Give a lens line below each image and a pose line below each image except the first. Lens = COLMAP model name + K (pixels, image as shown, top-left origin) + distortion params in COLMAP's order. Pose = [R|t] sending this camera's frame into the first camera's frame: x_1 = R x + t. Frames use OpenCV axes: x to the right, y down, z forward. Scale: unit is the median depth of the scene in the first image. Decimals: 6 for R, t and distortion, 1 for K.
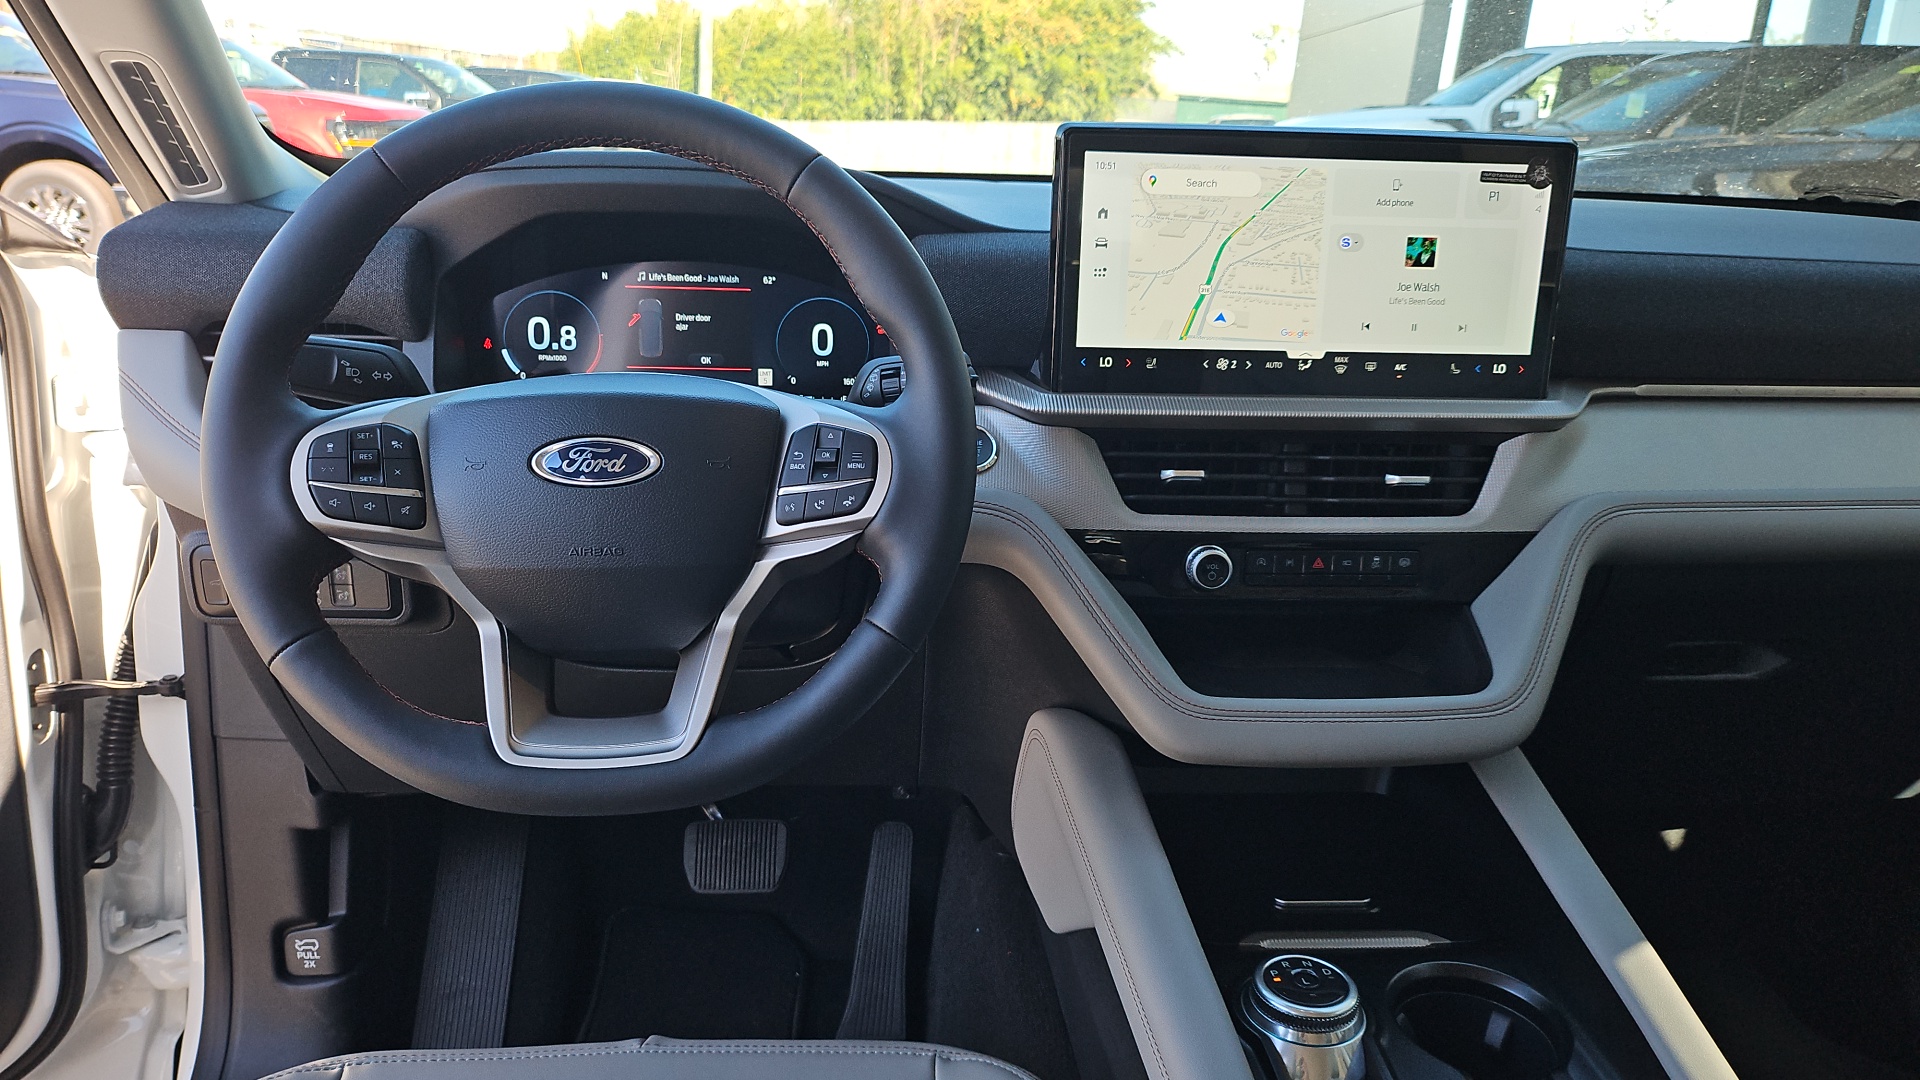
lens RADIAL K [[1365.1, 0, 973.3], [0, 1365.1, 561.5], [0, 0, 1]] dist [0.046821, -0.041594]
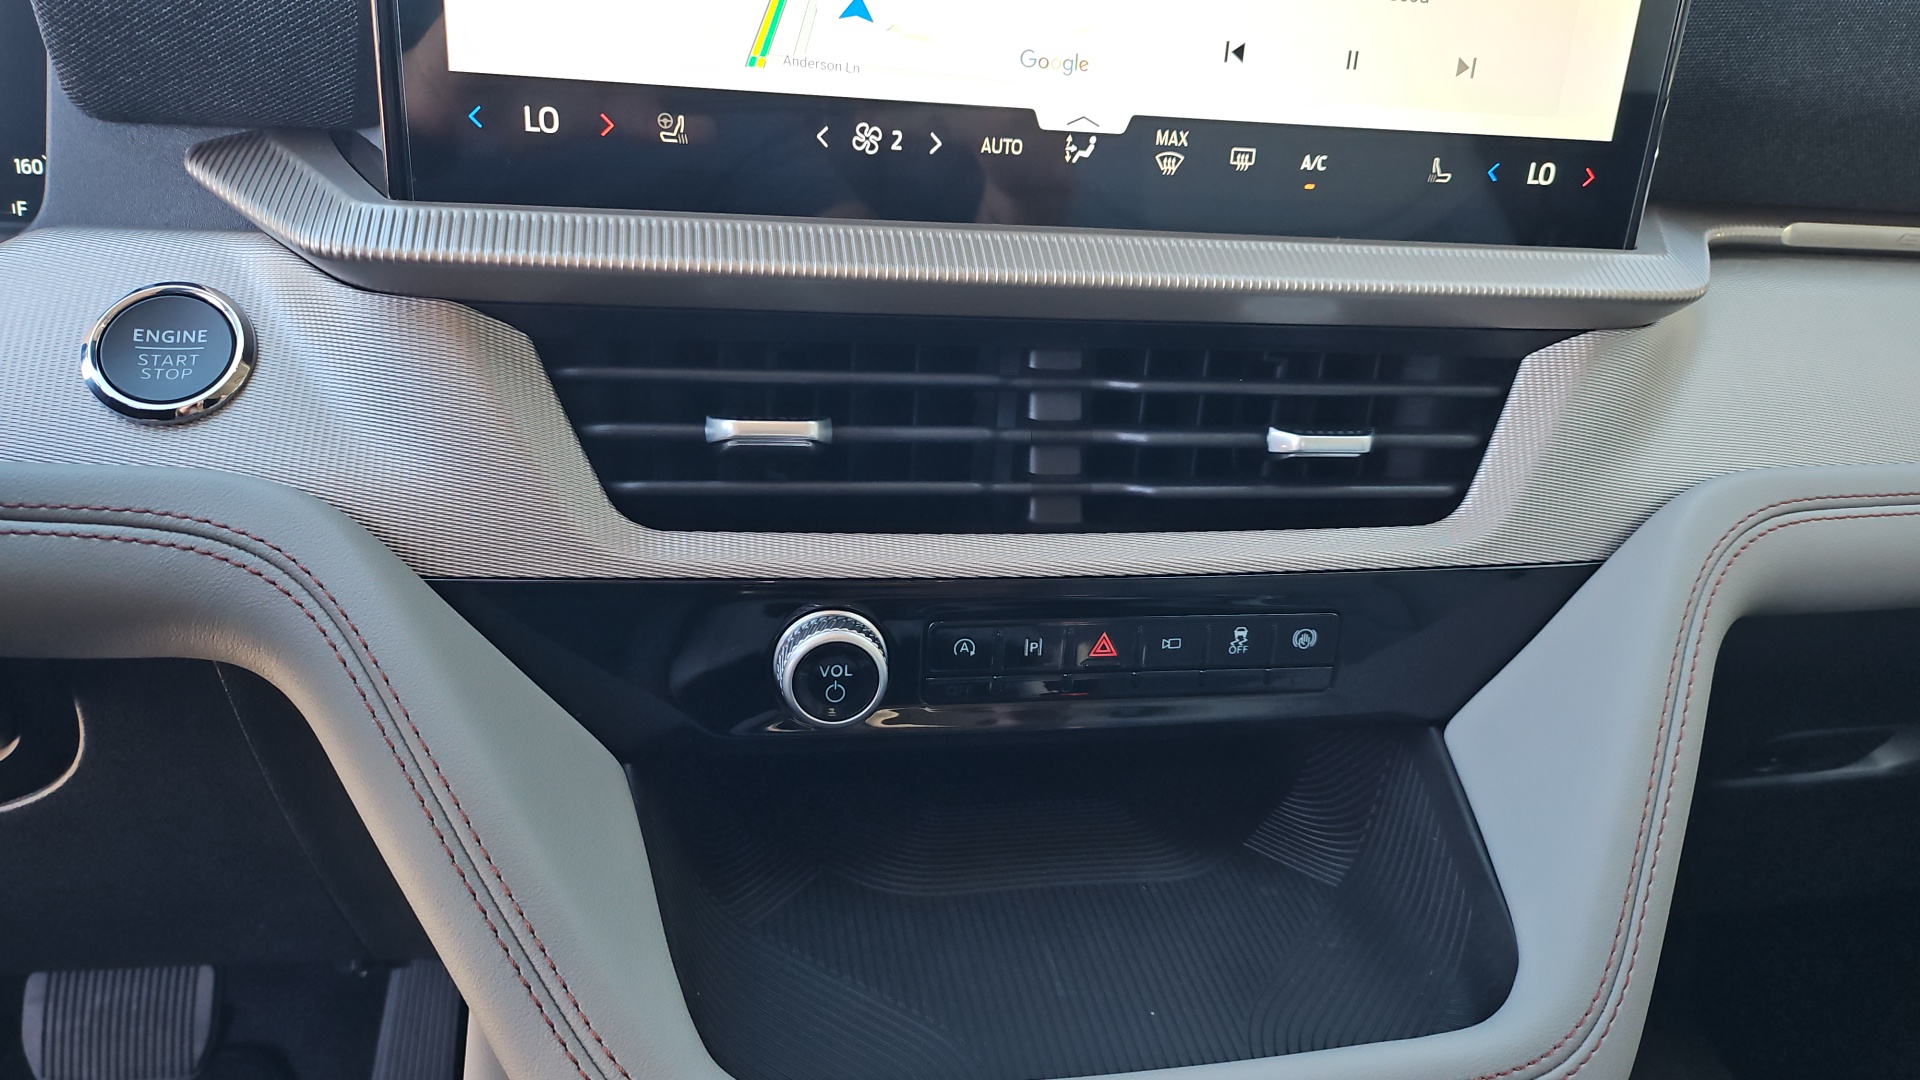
lens RADIAL K [[1365.1, 0, 963.8], [0, 1365.1, 553.9], [0, 0, 1]] dist [0.046821, -0.041594]
pose [[0.992925, -0.004258, 0.118669, 0.161367], [-0.008964, 0.993818, 0.110657, -0.071211], [-0.118407, -0.110937, 0.986749, 0.602406]]
